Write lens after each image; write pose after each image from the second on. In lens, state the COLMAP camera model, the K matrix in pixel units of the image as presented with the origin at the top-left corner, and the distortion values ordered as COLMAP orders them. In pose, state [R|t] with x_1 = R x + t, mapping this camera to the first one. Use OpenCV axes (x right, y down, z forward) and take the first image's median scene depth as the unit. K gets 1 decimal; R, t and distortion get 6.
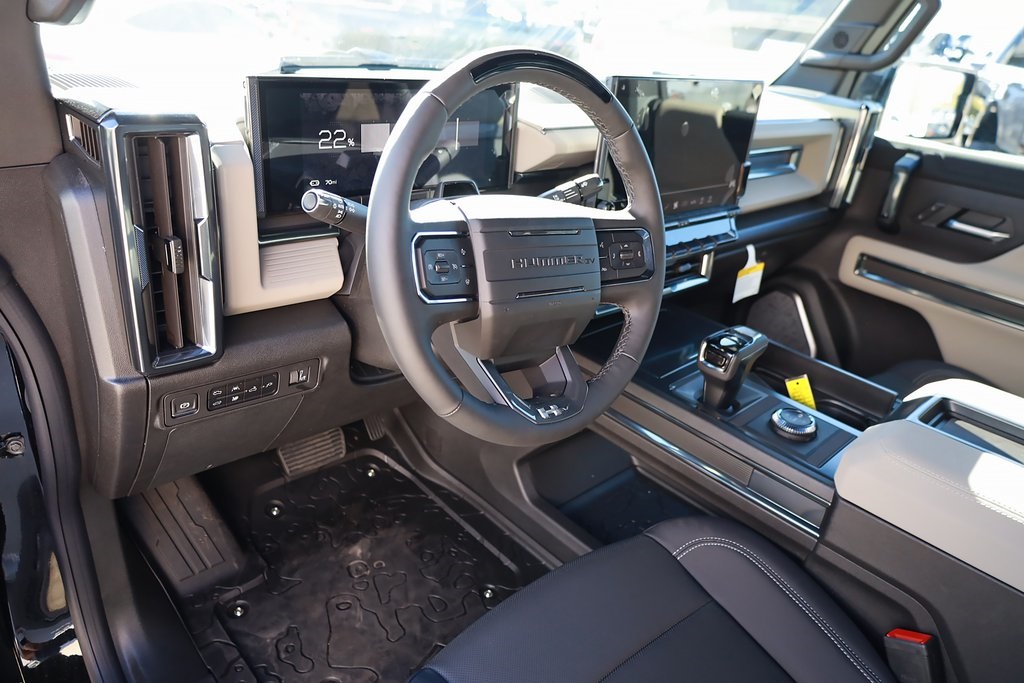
lens RADIAL K [[698.0, 0, 512.0], [0, 698.0, 341.5], [0, 0, 1]] dist [-0.008430, 0.000711]
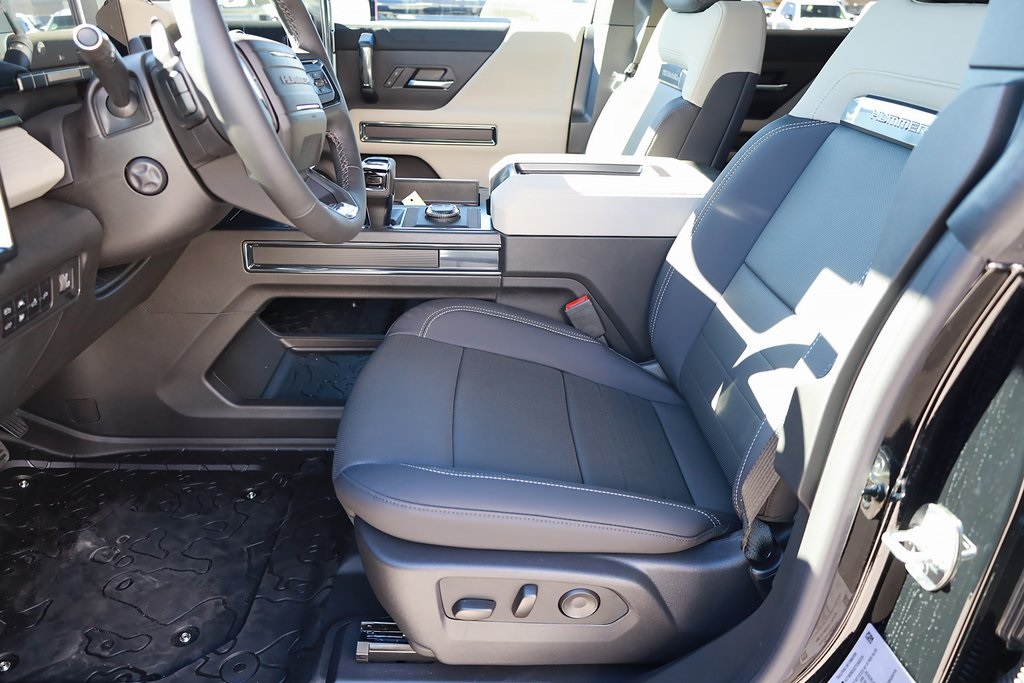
lens RADIAL K [[696.2, 0, 512.0], [0, 696.2, 341.5], [0, 0, 1]] dist [-0.027955, 0.000061]
pose [[0.641673, -0.398690, 0.655211, -0.325817], [0.361591, 0.910635, 0.199993, 0.089403], [-0.676393, 0.108588, 0.728492, 0.001297]]
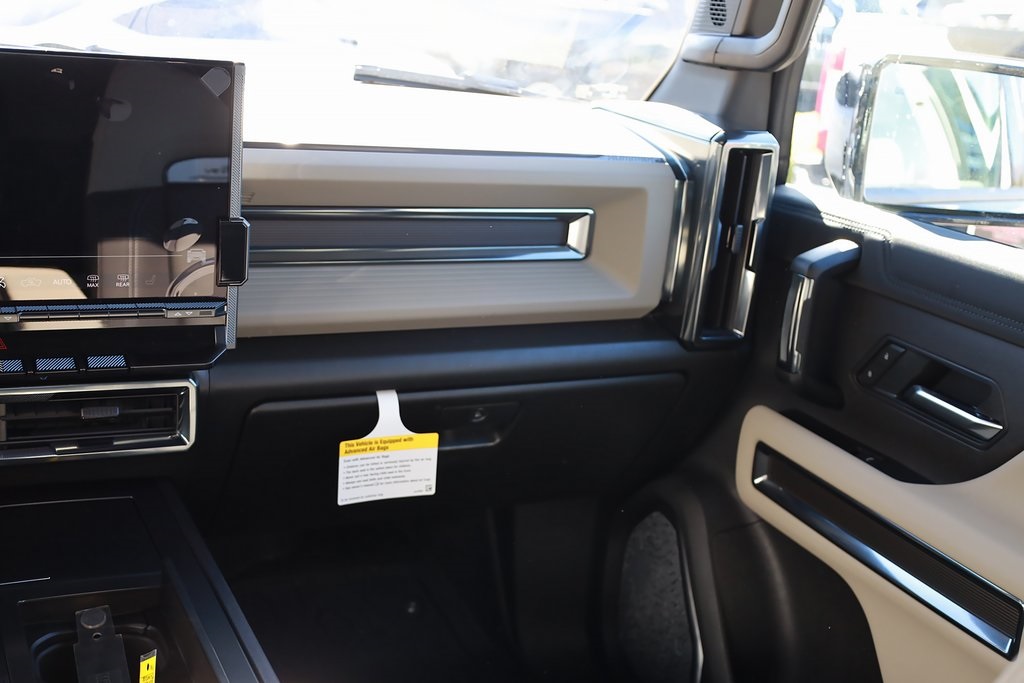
lens RADIAL K [[1292.6, 0, 512.0], [0, 1292.6, 341.5], [0, 0, 1]] dist [0.012853, -0.000072]
pose [[0.958092, 0.076938, -0.275936, 0.724181], [-0.127509, 0.977110, -0.170287, -0.030565], [0.256519, 0.198335, 0.945971, 0.156133]]
